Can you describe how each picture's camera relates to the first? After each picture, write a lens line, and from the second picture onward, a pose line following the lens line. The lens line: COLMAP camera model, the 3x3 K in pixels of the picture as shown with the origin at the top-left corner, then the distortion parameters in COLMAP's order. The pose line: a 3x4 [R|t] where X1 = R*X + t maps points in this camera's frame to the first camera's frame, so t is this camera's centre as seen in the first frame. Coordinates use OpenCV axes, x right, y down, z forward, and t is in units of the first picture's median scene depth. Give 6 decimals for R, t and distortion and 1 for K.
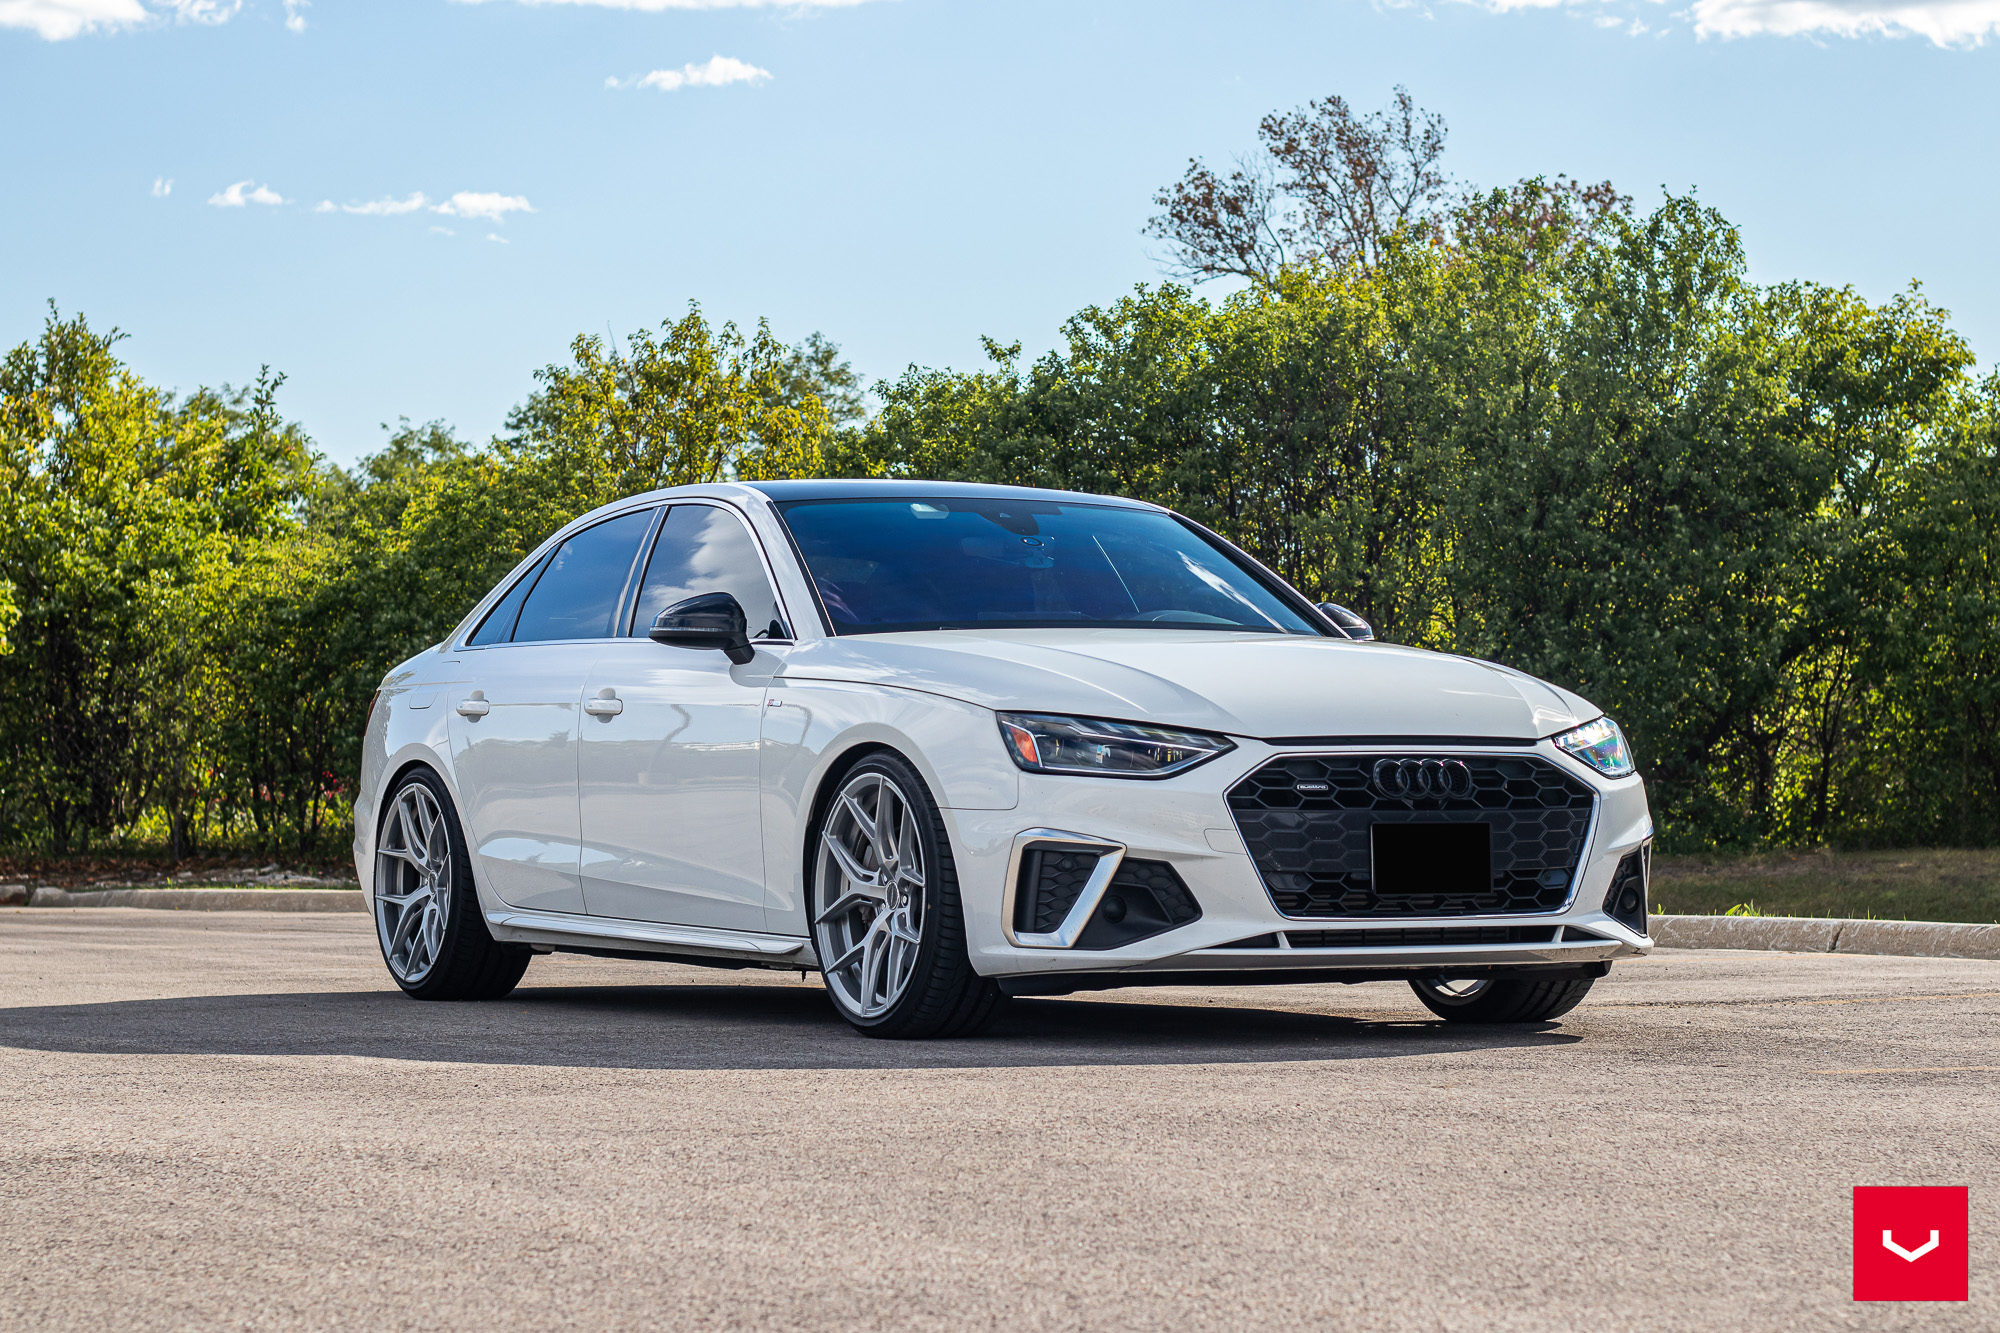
lens RADIAL K [[4687.7, 0, 1000.0], [0, 4687.7, 666.5], [0, 0, 1]] dist [0.007683, -0.013047]
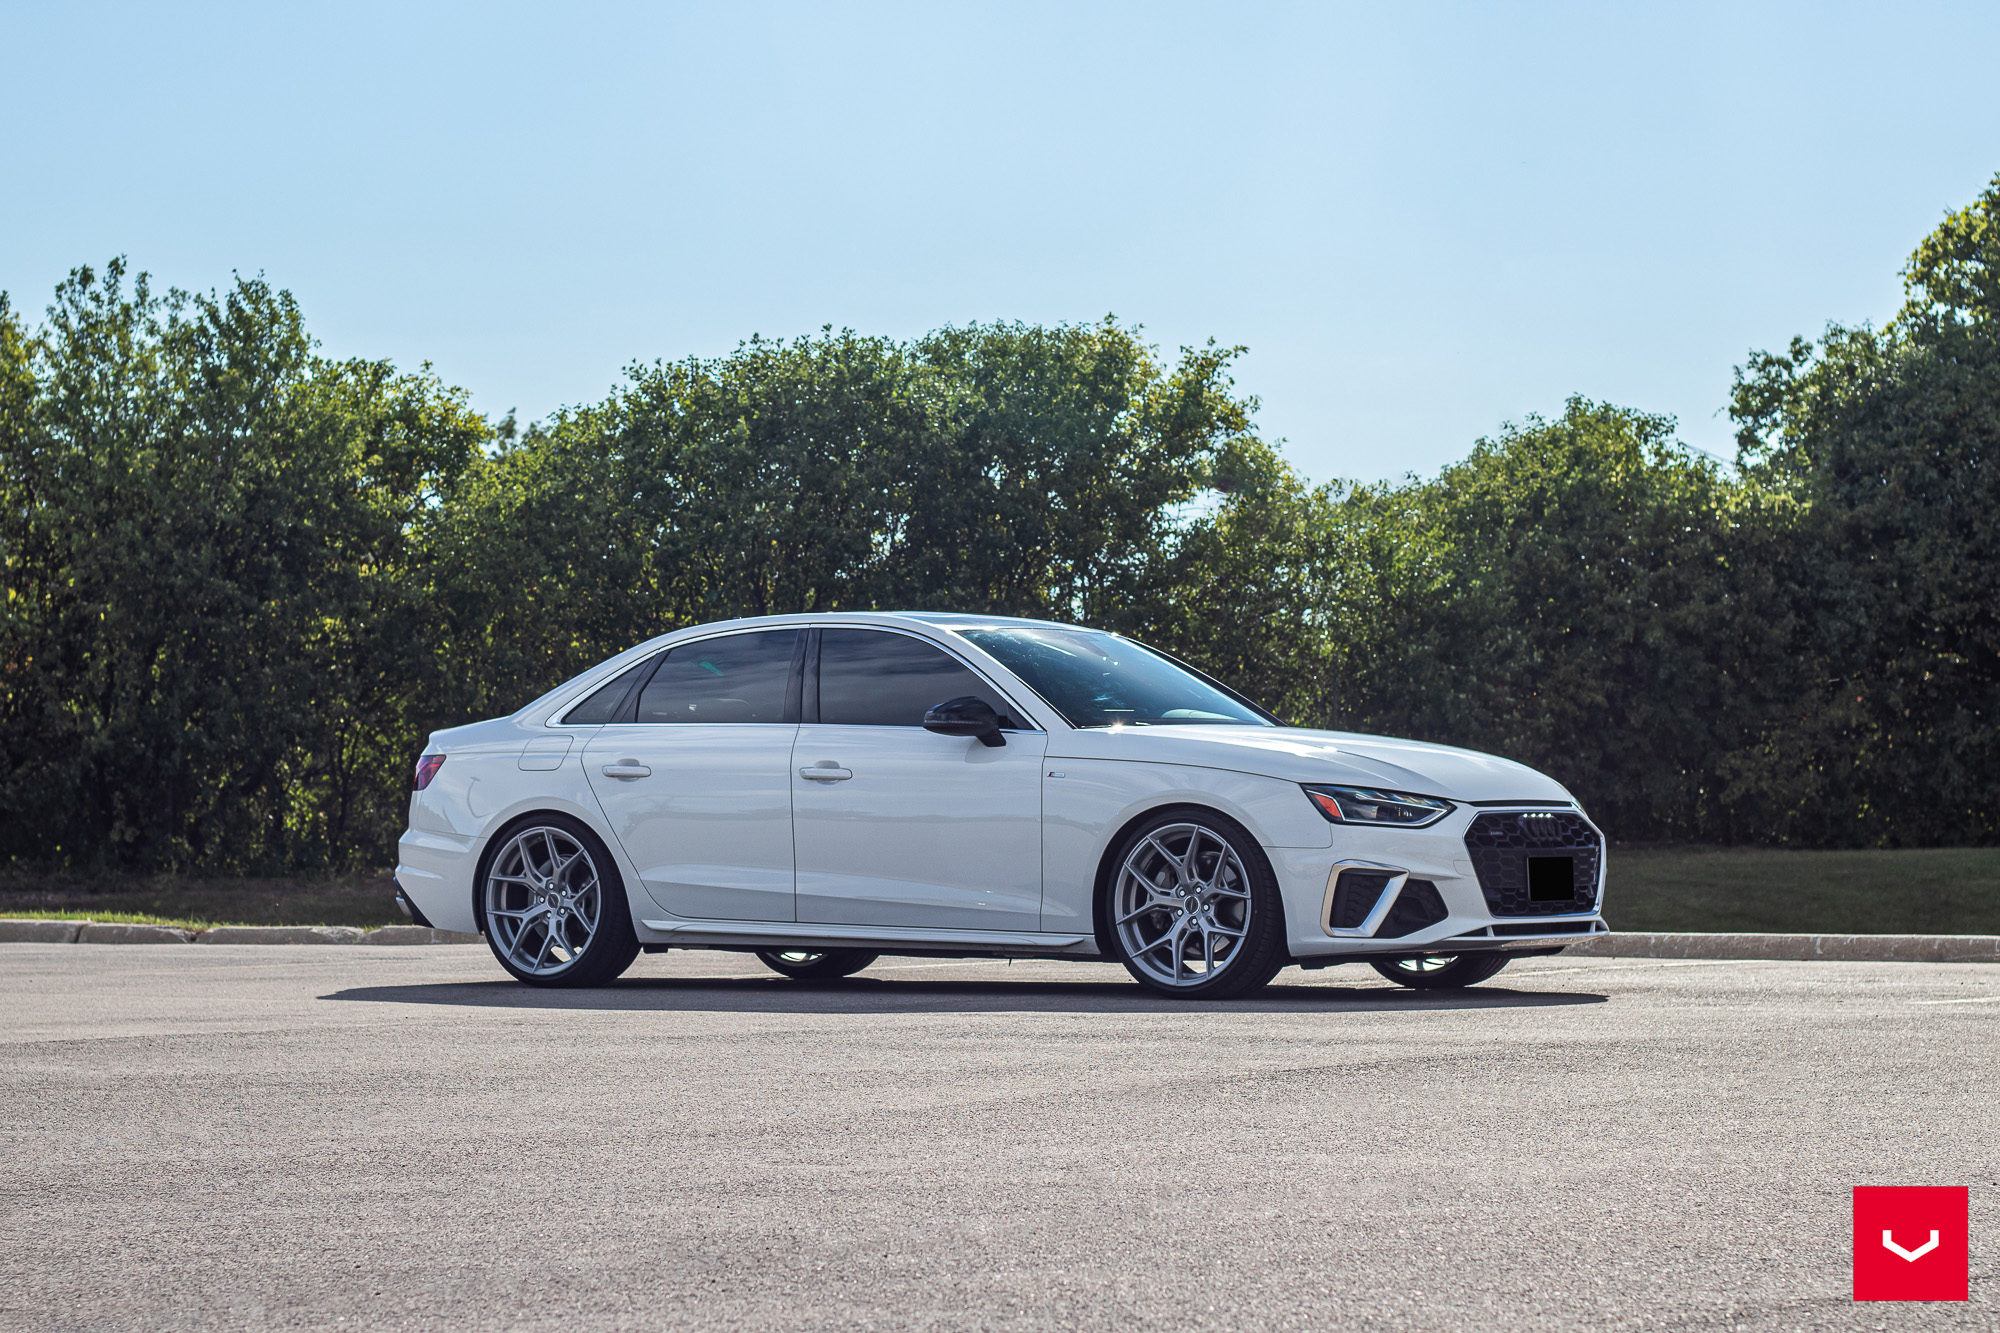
lens RADIAL K [[4687.7, 0, 1000.0], [0, 4687.7, 666.5], [0, 0, 1]] dist [0.007683, -0.013047]
pose [[0.911626, 0.015260, 0.410738, -0.723934], [-0.013065, 0.999881, -0.008149, -0.014891], [-0.410814, 0.002063, 0.911717, -0.354945]]
